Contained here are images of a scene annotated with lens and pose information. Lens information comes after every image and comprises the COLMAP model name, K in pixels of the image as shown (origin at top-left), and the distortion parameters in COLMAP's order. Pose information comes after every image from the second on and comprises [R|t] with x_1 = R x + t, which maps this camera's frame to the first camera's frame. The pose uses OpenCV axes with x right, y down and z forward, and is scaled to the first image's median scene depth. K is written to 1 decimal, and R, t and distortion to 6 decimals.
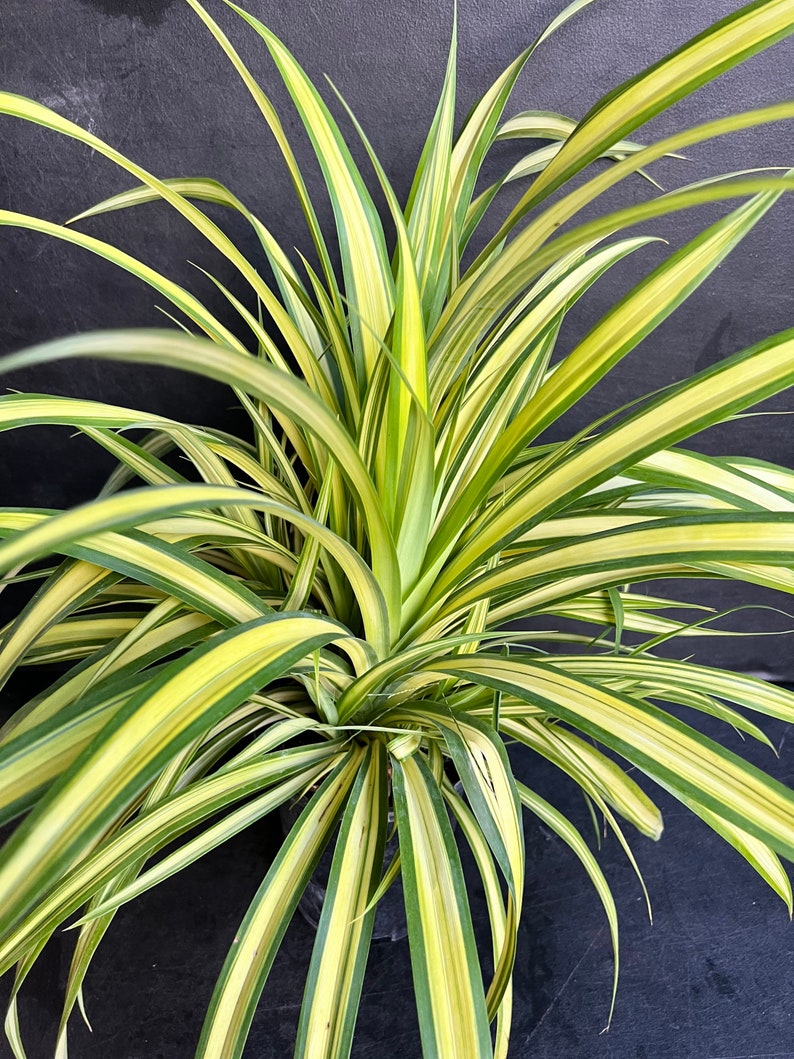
lens RADIAL K [[786.7, 0, 393.4], [0, 786.7, 523.8], [0, 0, 1]] dist [0.046598, -0.063735]
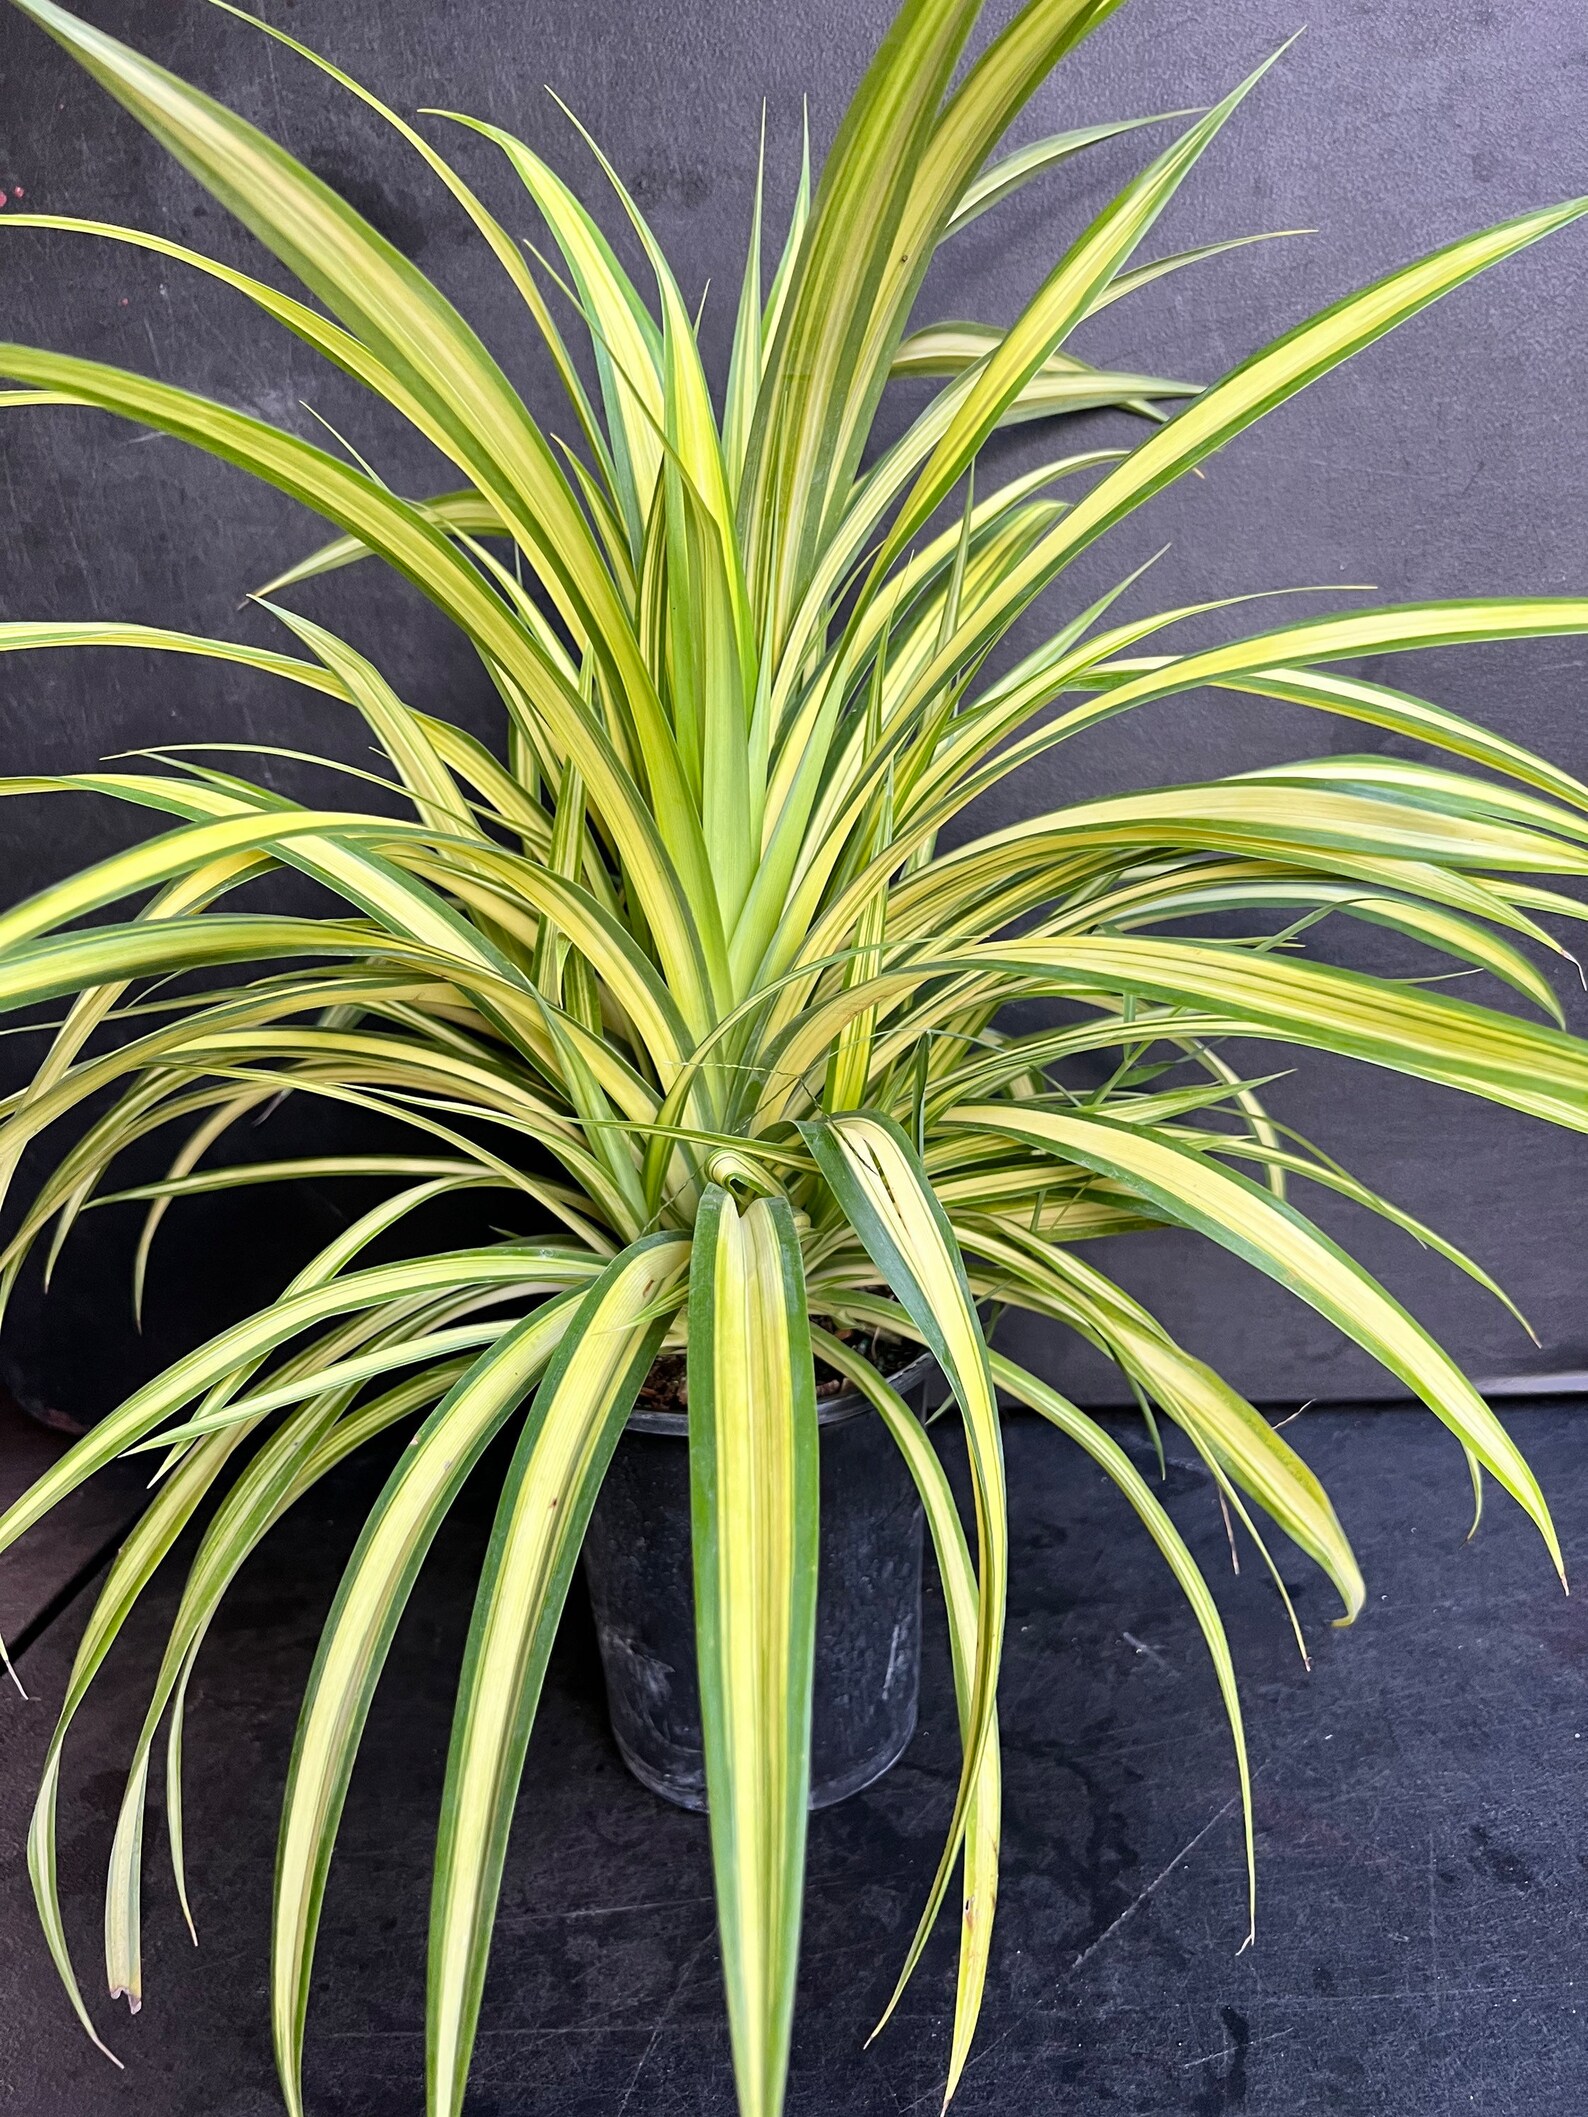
lens RADIAL K [[1576.0, 0, 783.6], [0, 1576.0, 1063.2], [0, 0, 1]] dist [0.038465, -0.056022]
pose [[0.993123, -0.062043, -0.099279, 0.117791], [0.033702, 0.963637, -0.265081, 0.365963], [0.112116, 0.259913, 0.959101, -0.064850]]
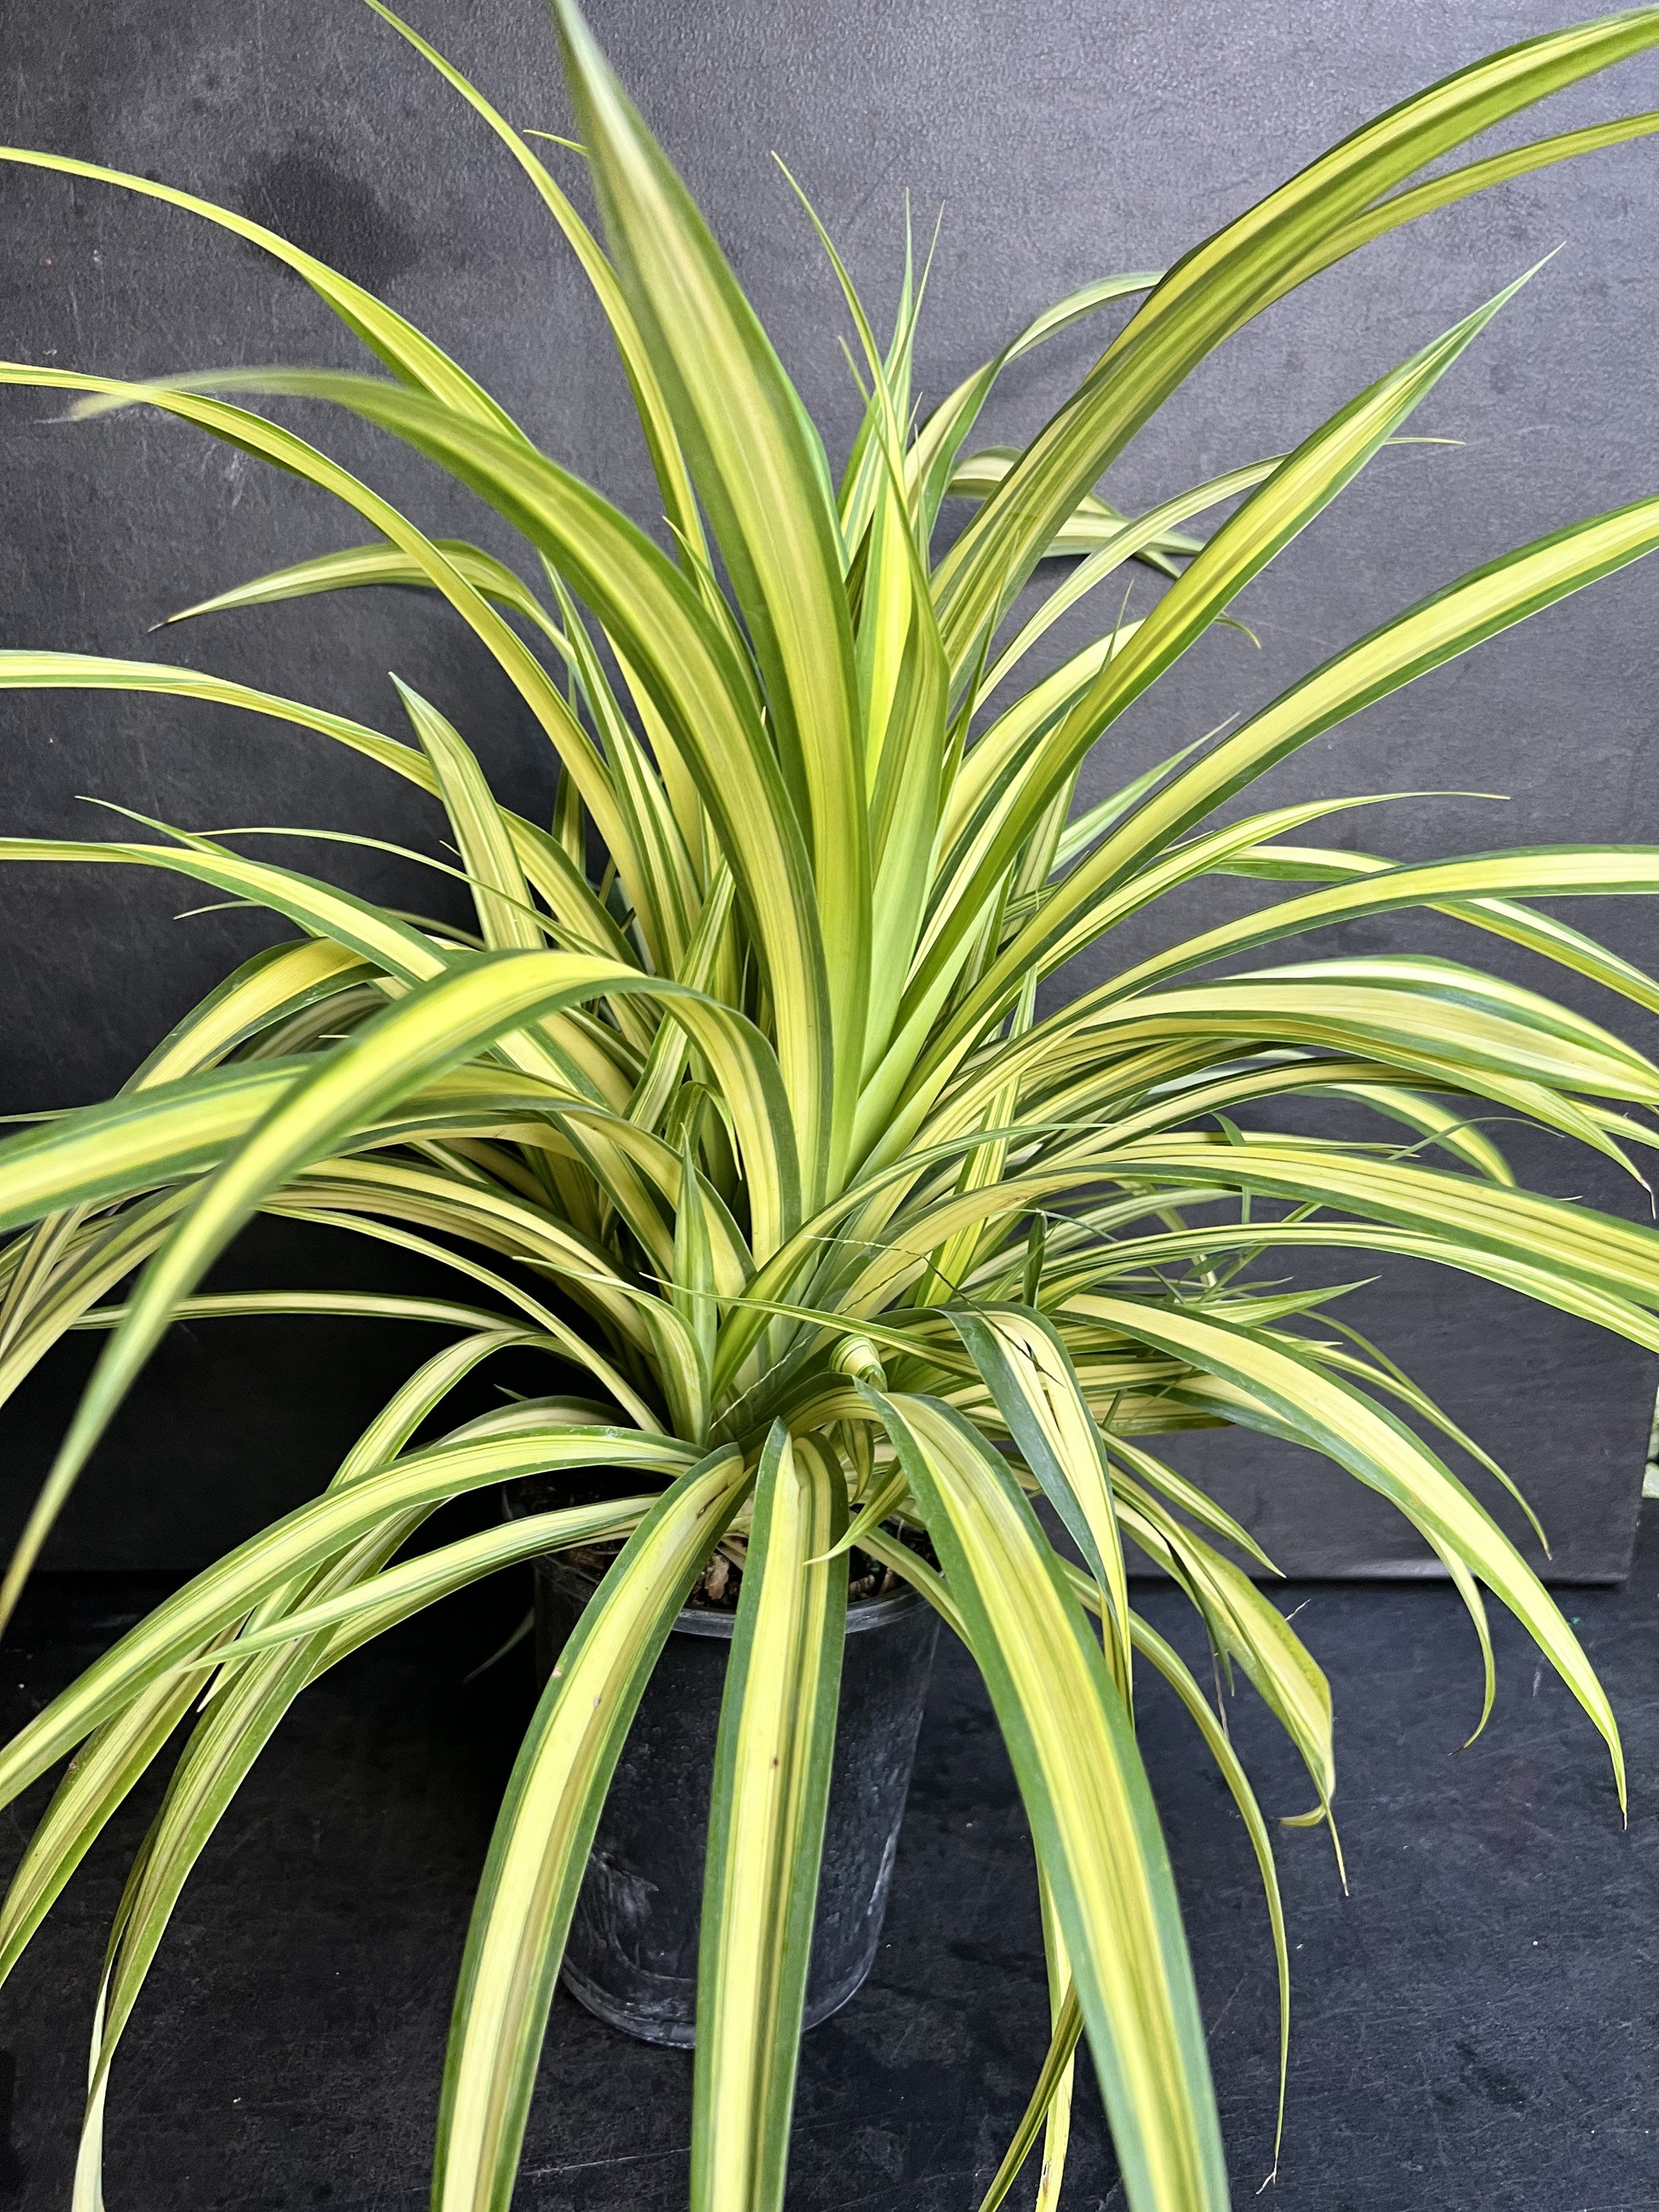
lens RADIAL K [[1643.4, 0, 796.2], [0, 1643.4, 1121.0], [0, 0, 1]] dist [0.046376, -0.066126]
pose [[0.994976, 0.018485, 0.098391, -0.100544], [0.009592, 0.960681, -0.277488, 0.309379], [-0.099652, 0.277037, 0.955678, -0.040020]]
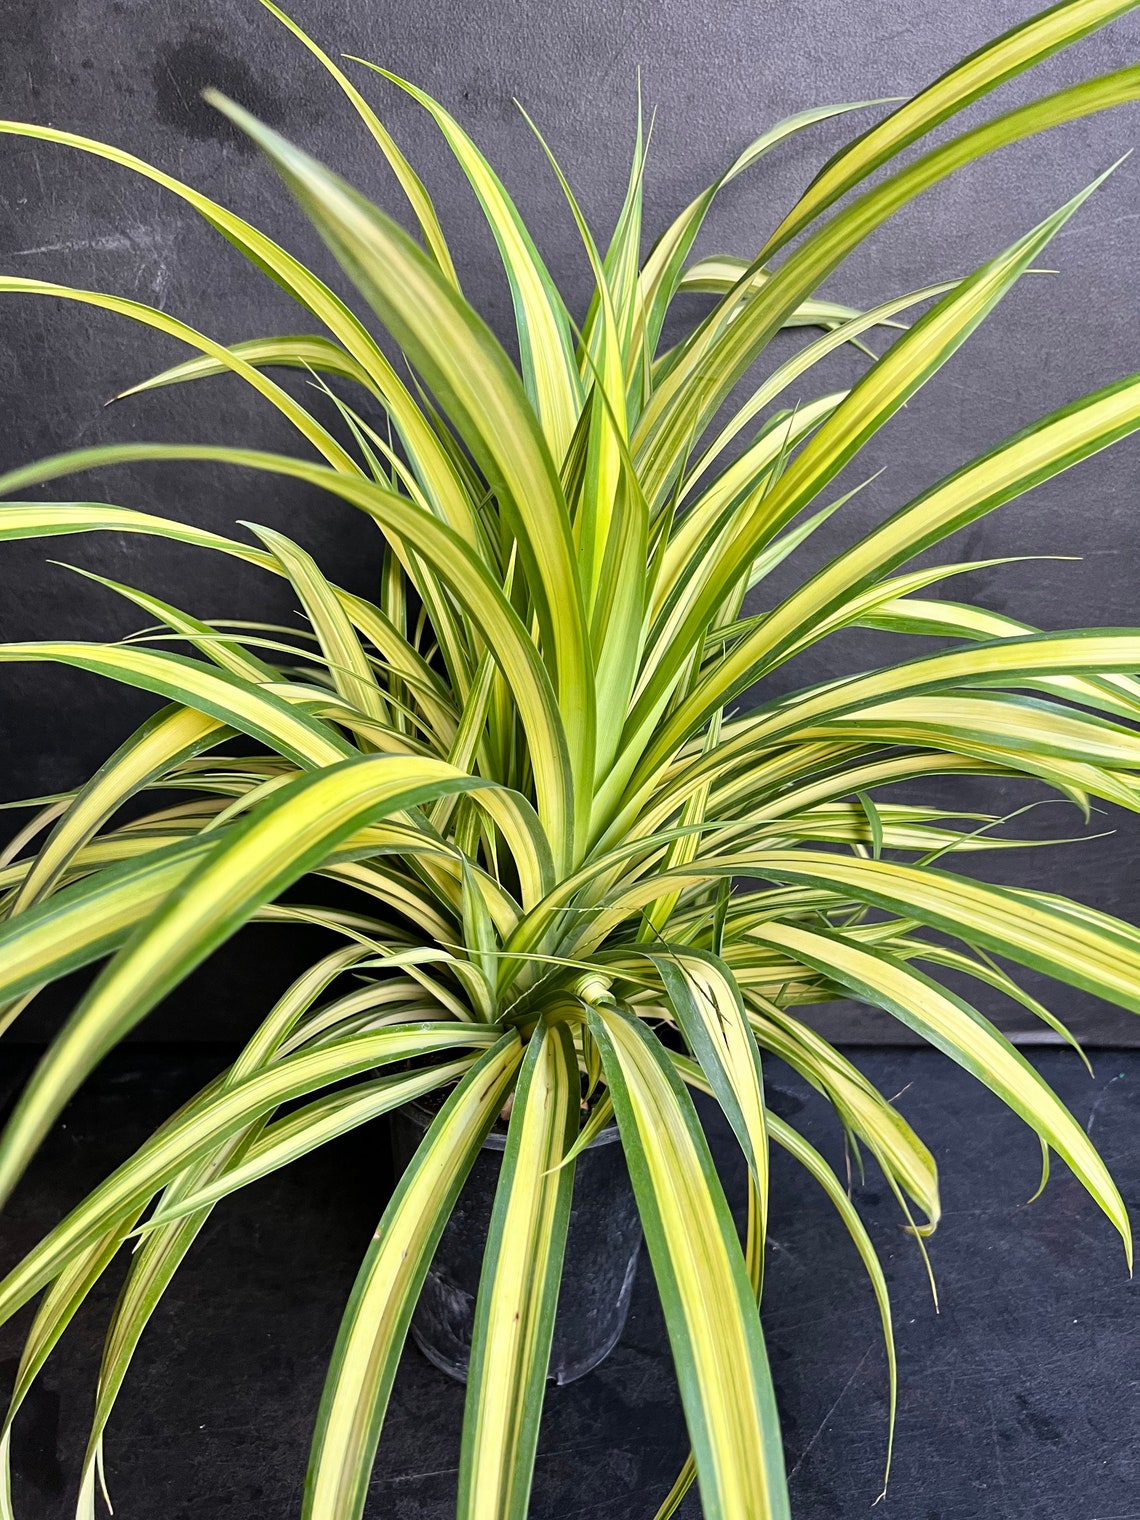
lens RADIAL K [[1125.4, 0, 554.2], [0, 1125.4, 779.5], [0, 0, 1]] dist [0.049478, -0.068891]
pose [[0.998735, -0.000865, 0.050275, -0.056904], [0.009068, 0.986560, -0.163148, 0.187835], [-0.049458, 0.163397, 0.985320, -0.038738]]
